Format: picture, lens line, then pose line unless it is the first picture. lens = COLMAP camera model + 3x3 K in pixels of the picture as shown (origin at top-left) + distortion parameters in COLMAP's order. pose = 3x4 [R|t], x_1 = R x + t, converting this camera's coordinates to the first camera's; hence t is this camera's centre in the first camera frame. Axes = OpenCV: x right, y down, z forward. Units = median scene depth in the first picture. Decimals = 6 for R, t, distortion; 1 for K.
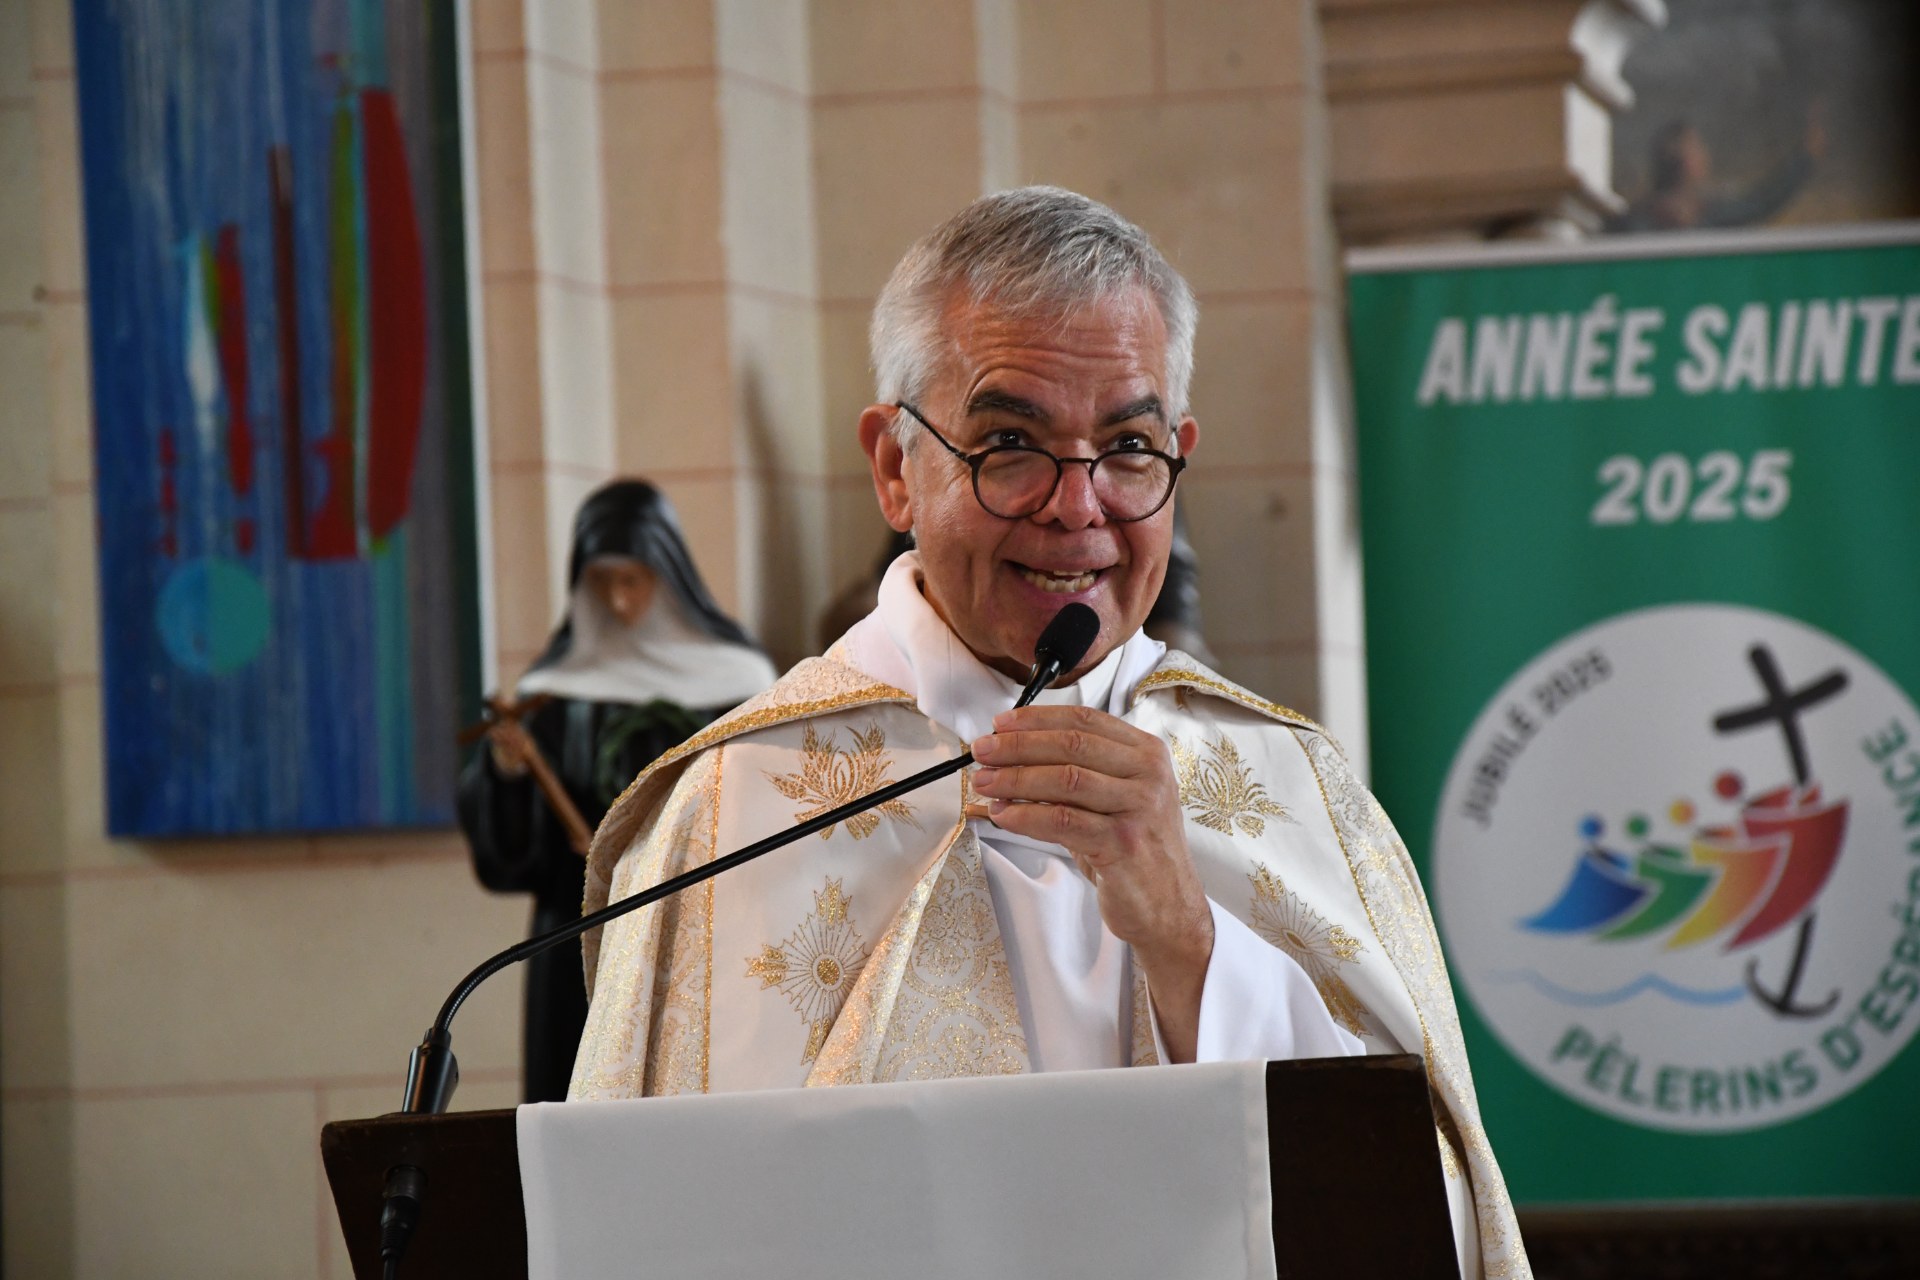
lens RADIAL K [[8649.7, 0, 967.6], [0, 8649.7, 645.2], [0, 0, 1]] dist [1.468571, 0.000000]
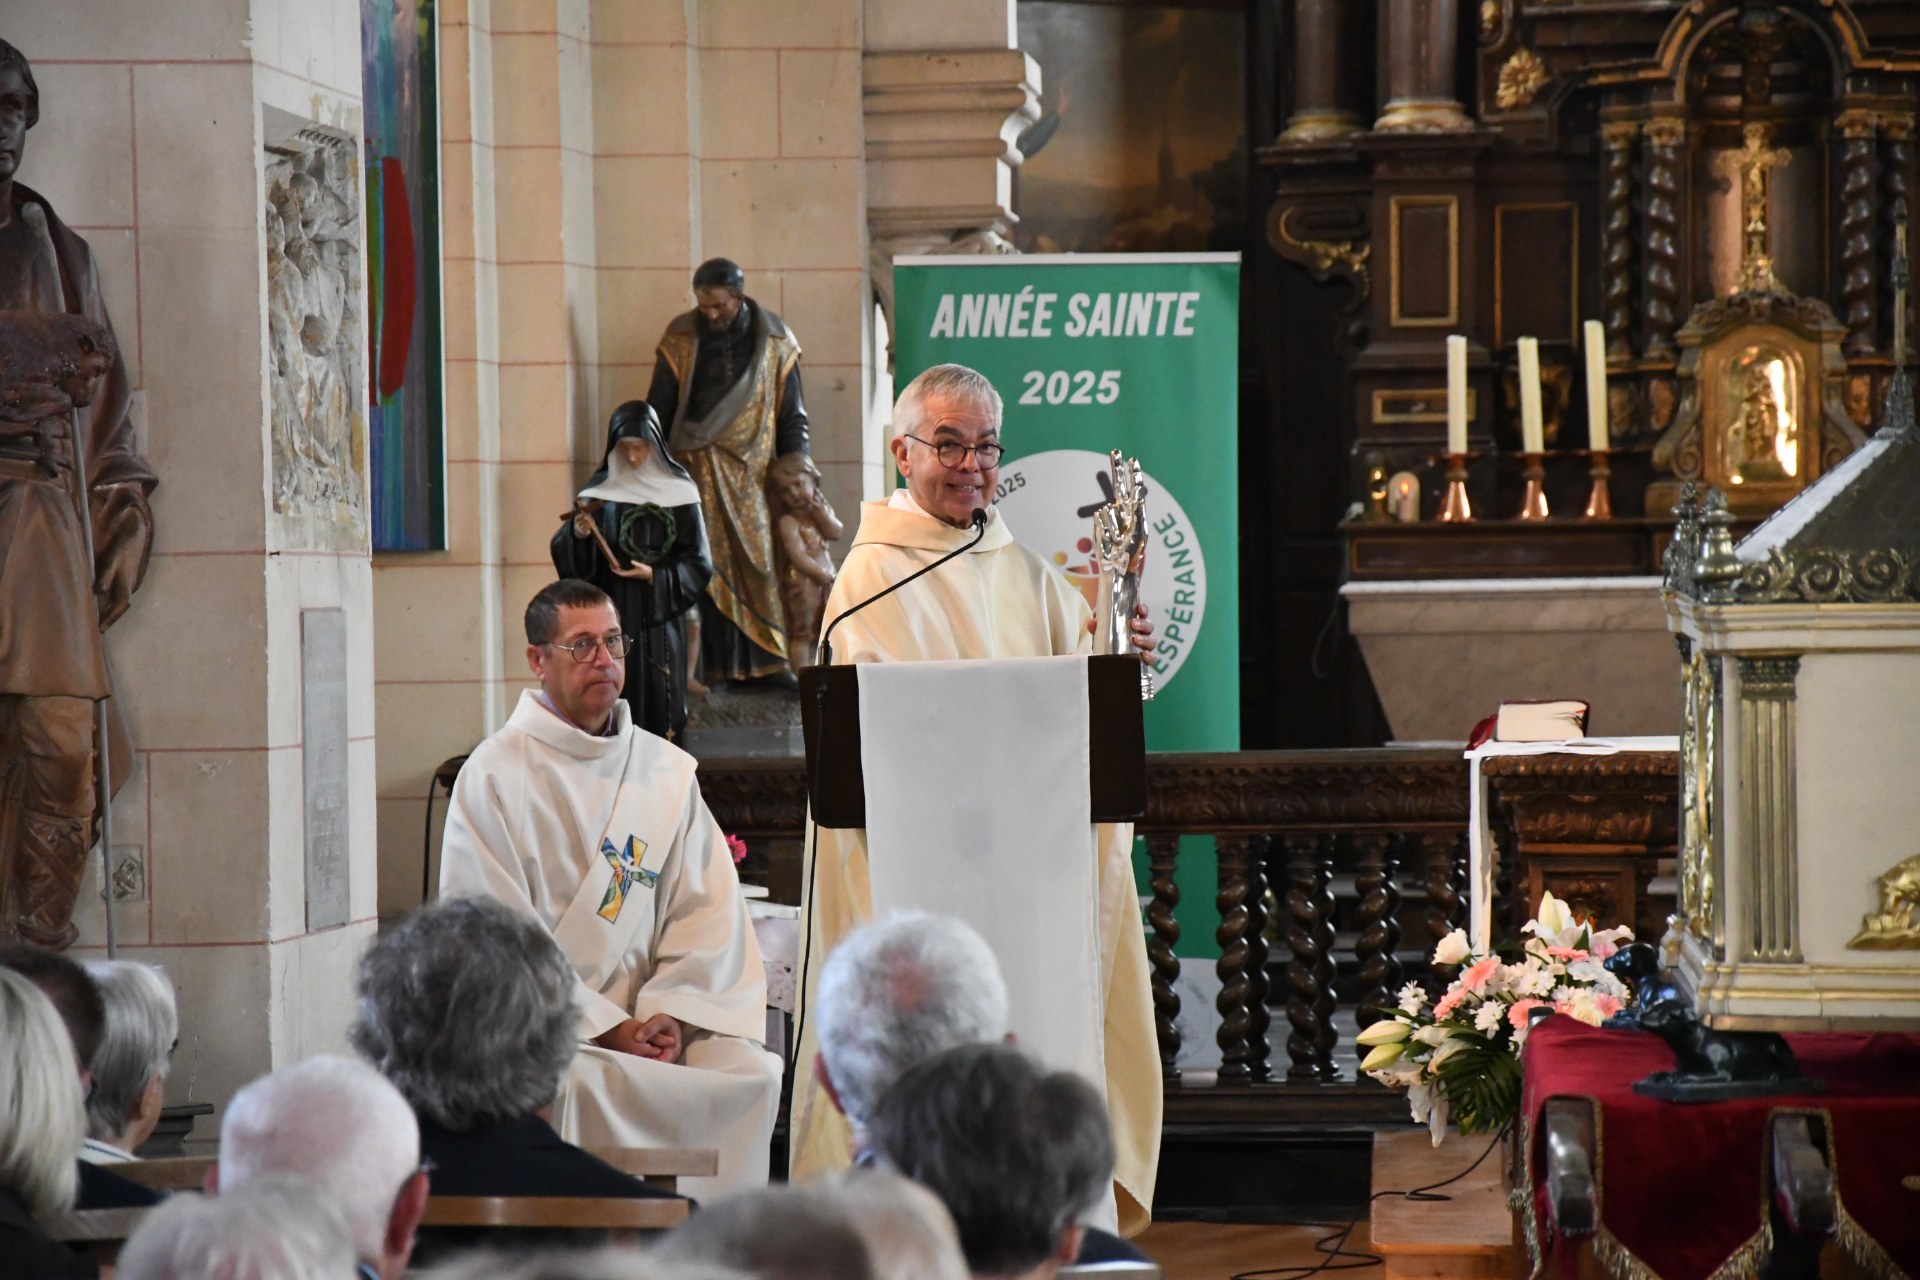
lens RADIAL K [[8649.7, 0, 960.0], [0, 8649.7, 637.0], [0, 0, 1]] dist [1.468571, 0.000000]
pose [[0.994031, 0.025756, 0.106017, -0.139522], [-0.029465, 0.999002, 0.033570, -0.026404], [-0.105046, -0.036493, 0.993798, -0.873498]]
